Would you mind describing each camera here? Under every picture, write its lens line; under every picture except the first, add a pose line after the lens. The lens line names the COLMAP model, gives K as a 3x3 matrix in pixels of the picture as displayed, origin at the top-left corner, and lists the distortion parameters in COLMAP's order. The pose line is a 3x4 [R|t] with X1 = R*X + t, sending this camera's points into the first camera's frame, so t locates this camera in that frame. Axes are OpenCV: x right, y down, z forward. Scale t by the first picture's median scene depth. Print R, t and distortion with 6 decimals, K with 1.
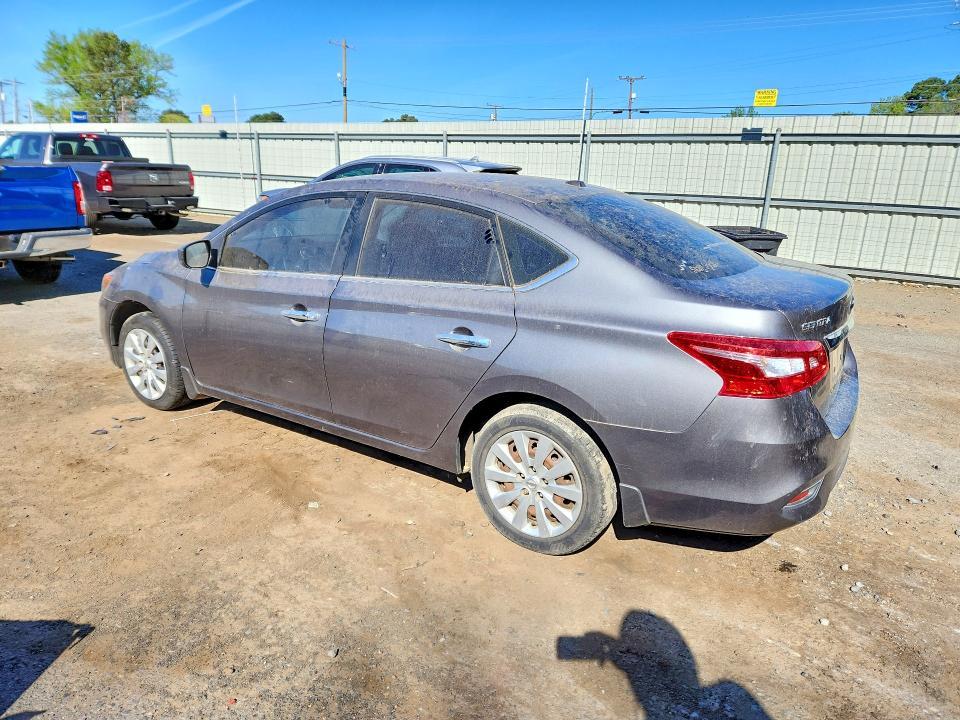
lens RADIAL K [[603.7, 0, 481.0], [0, 603.7, 376.8], [0, 0, 1]] dist [0.050768, -0.052523]
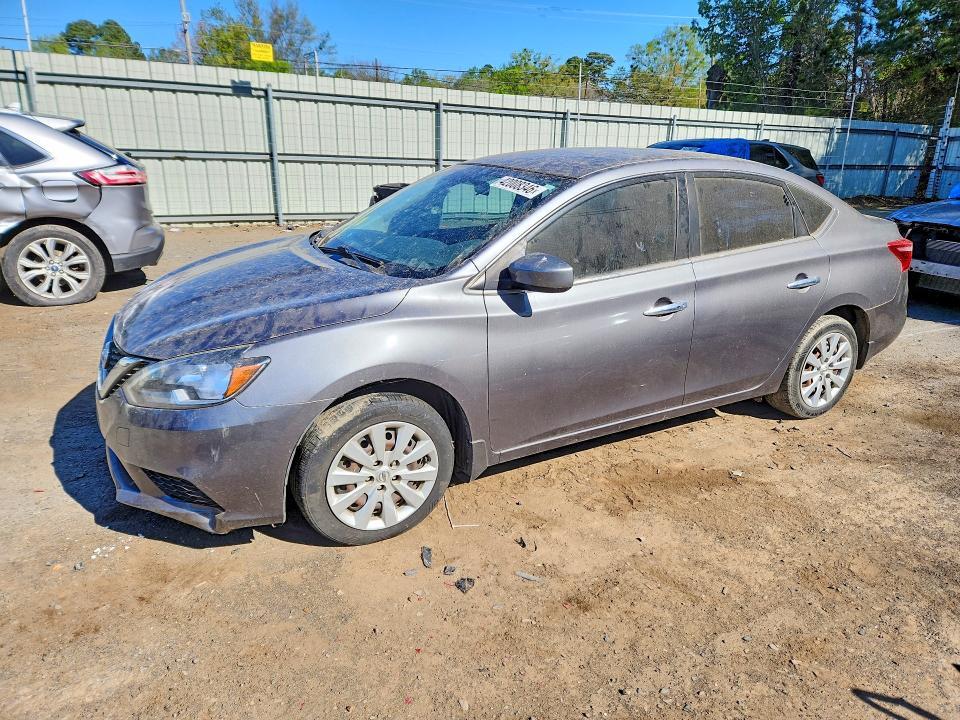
lens RADIAL K [[630.2, 0, 476.6], [0, 630.2, 355.9], [0, 0, 1]] dist [0.074896, -0.060476]
pose [[0.480563, -0.295974, 0.825505, -0.361310], [0.266748, 0.946056, 0.183910, -0.082166], [-0.835407, 0.131822, 0.533590, 0.203144]]
